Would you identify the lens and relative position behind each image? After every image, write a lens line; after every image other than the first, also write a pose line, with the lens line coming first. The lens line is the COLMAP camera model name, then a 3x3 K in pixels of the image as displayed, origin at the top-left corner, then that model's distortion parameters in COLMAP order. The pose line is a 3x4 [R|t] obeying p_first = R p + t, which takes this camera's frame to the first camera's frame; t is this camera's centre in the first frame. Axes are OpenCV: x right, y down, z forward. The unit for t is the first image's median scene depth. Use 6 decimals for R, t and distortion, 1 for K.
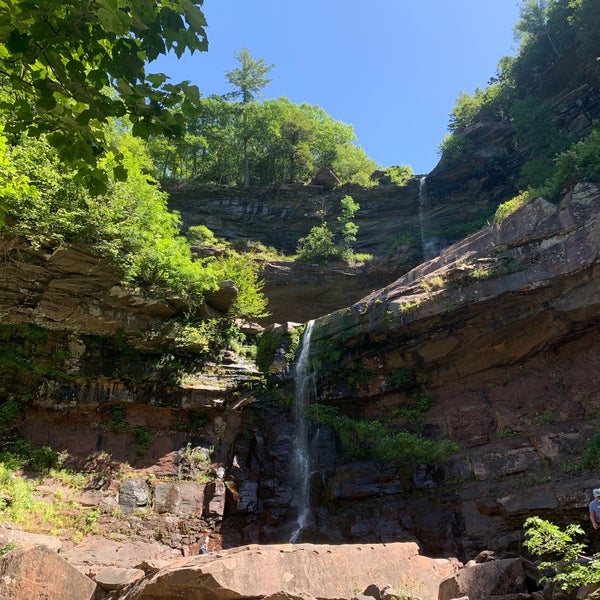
lens RADIAL K [[537.3, 0, 298.5], [0, 537.3, 329.3], [0, 0, 1]] dist [0.004824, -0.013106]
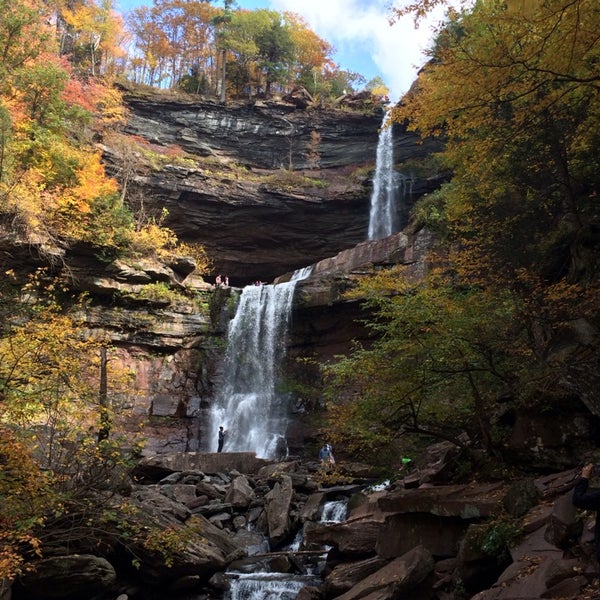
lens RADIAL K [[537.3, 0, 298.5], [0, 537.3, 329.3], [0, 0, 1]] dist [0.004824, -0.013106]
pose [[0.994825, 0.082505, 0.059296, 0.092180], [-0.093413, 0.972273, 0.214382, -0.257061], [-0.039964, -0.218811, 0.974948, -0.465275]]
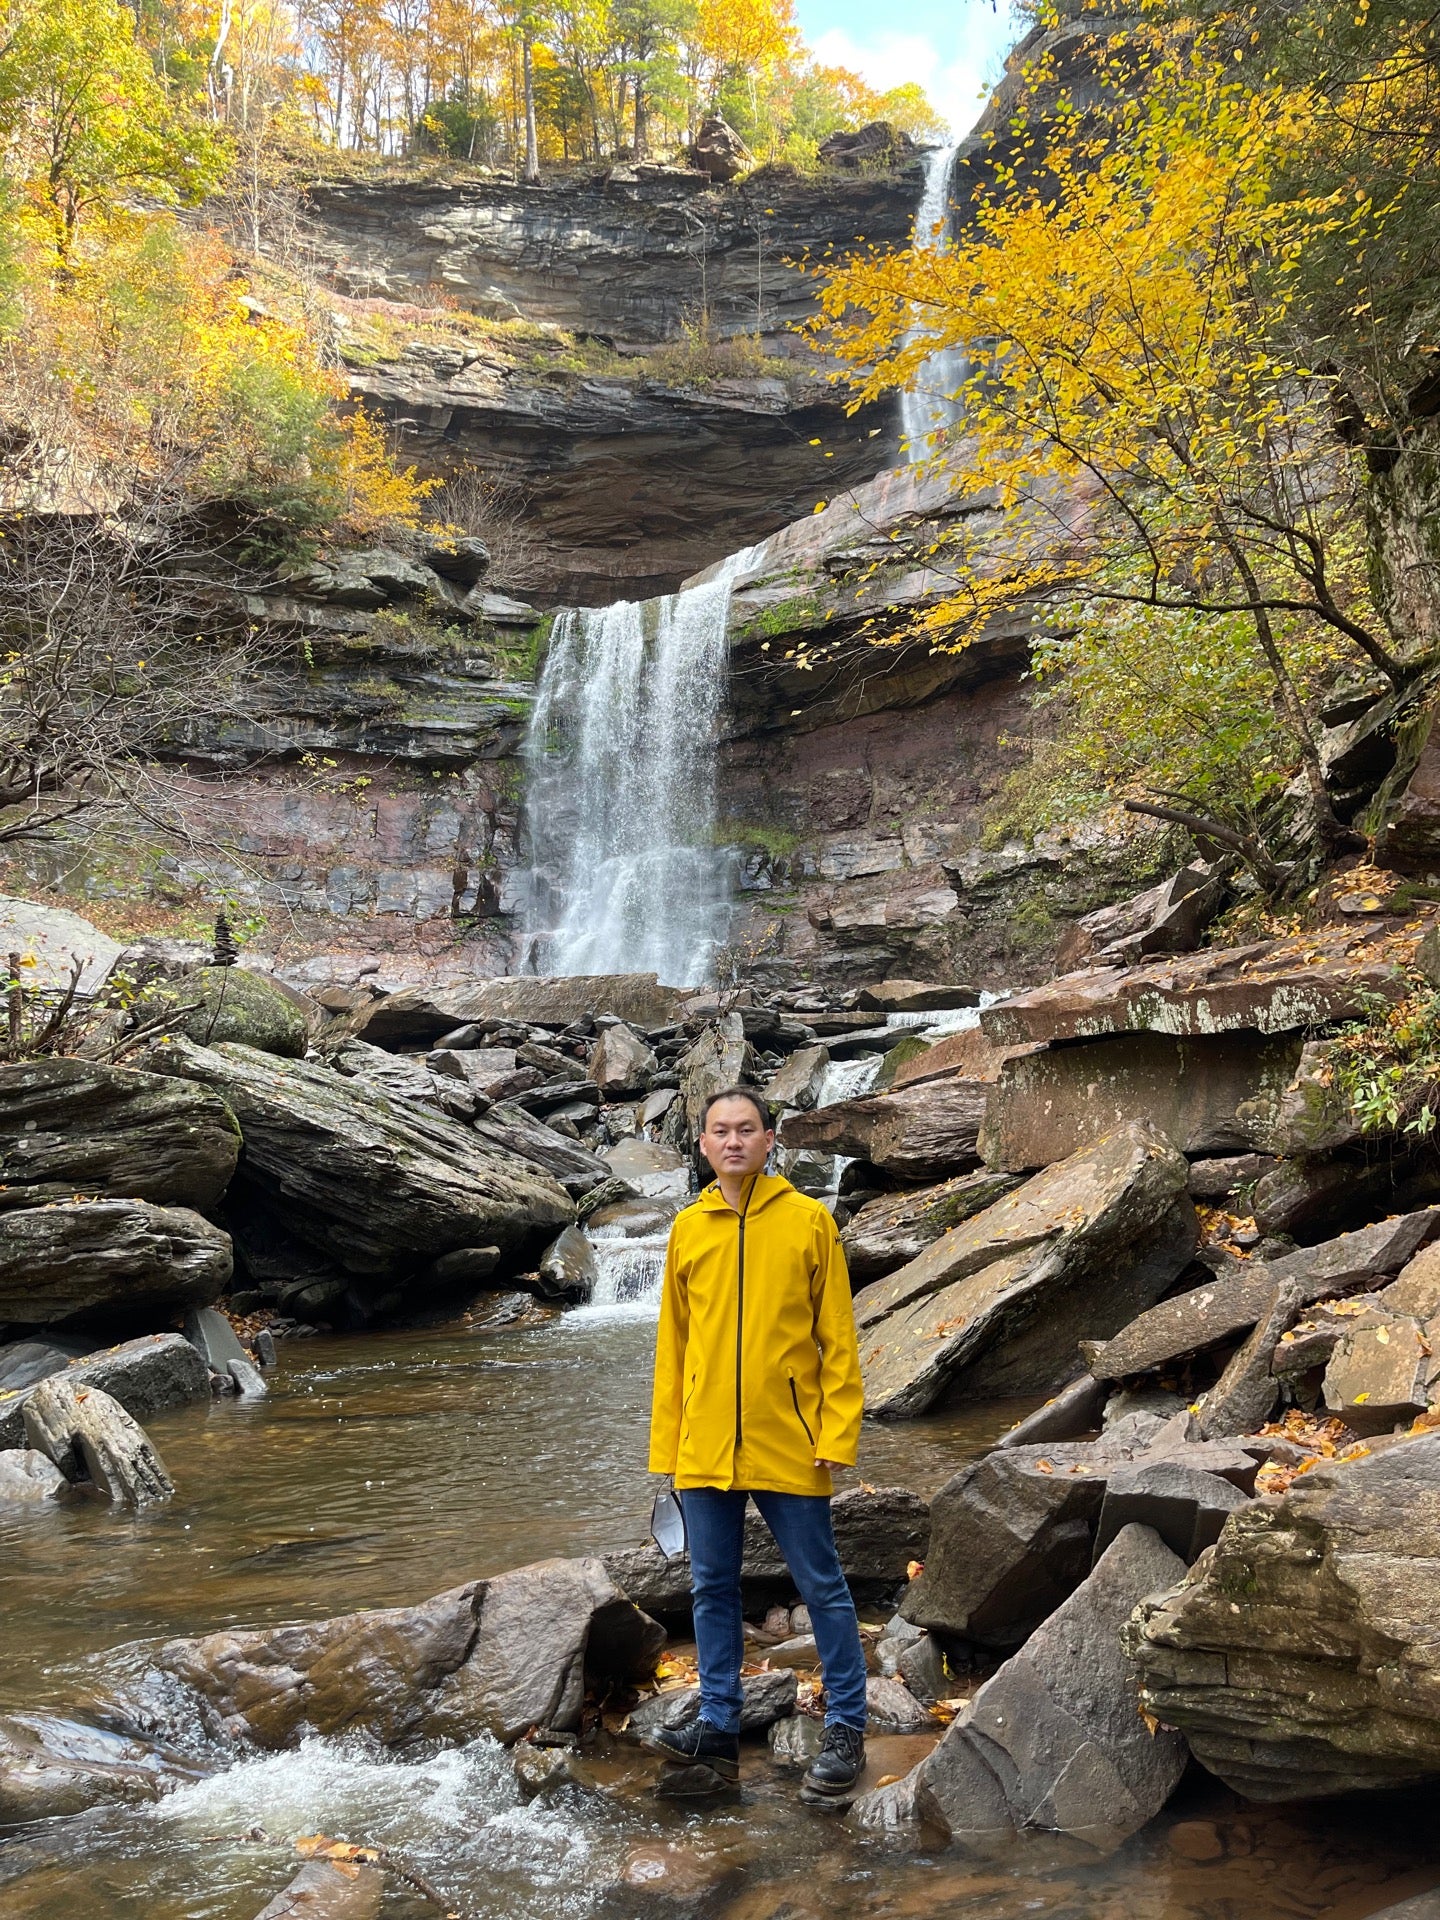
lens RADIAL K [[1150.4, 0, 720.0], [0, 1150.4, 960.0], [0, 0, 1]] dist [-0.006750, -0.001298]
pose [[0.999263, 0.012605, 0.036259, 0.107656], [-0.025855, 0.919184, 0.392979, -0.179884], [-0.028375, -0.393627, 0.918832, -0.368350]]
